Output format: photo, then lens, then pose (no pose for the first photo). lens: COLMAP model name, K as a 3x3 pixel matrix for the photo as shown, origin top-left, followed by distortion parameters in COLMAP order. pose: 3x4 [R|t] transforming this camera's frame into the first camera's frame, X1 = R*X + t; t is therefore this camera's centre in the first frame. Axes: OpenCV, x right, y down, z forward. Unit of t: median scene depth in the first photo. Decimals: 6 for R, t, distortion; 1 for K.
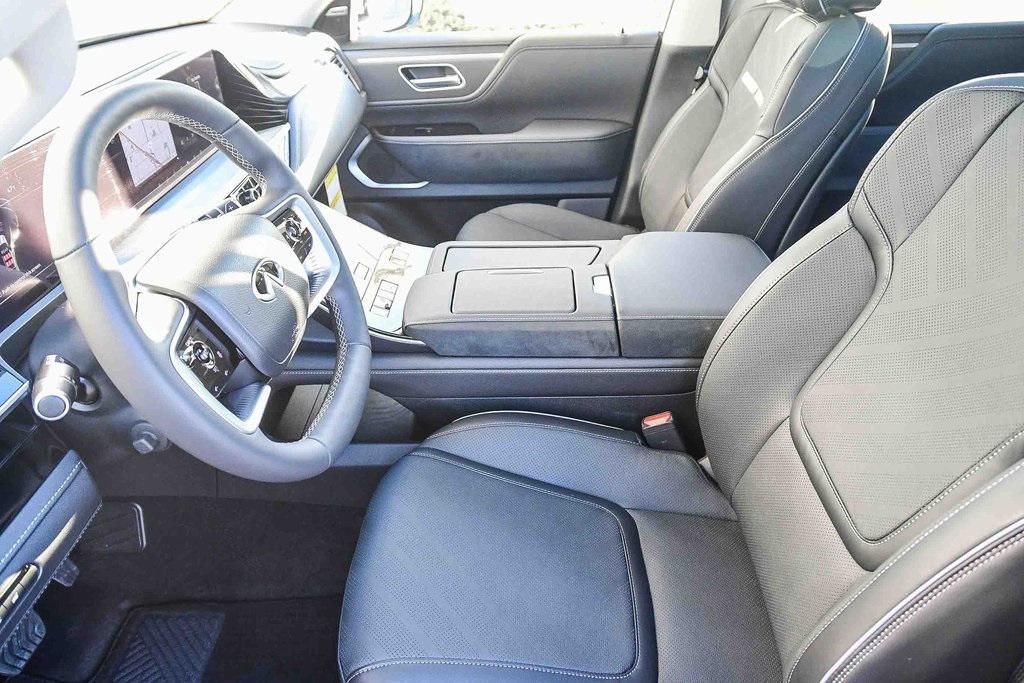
lens RADIAL K [[765.4, 0, 512.0], [0, 765.4, 341.5], [0, 0, 1]] dist [-0.013346, 0.044131]
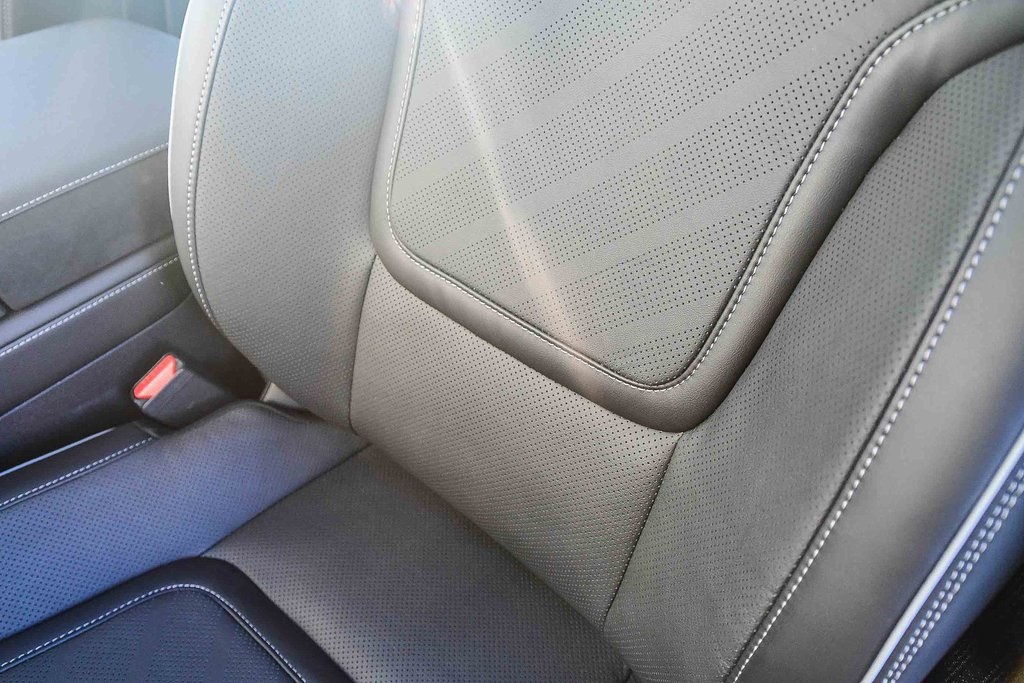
lens RADIAL K [[676.0, 0, 512.0], [0, 676.0, 341.5], [0, 0, 1]] dist [-0.056732, -0.001017]
pose [[0.608996, -0.537228, 0.583533, 0.087762], [0.386162, 0.843435, 0.373493, 0.003317], [-0.692822, -0.002117, 0.721105, 0.513127]]
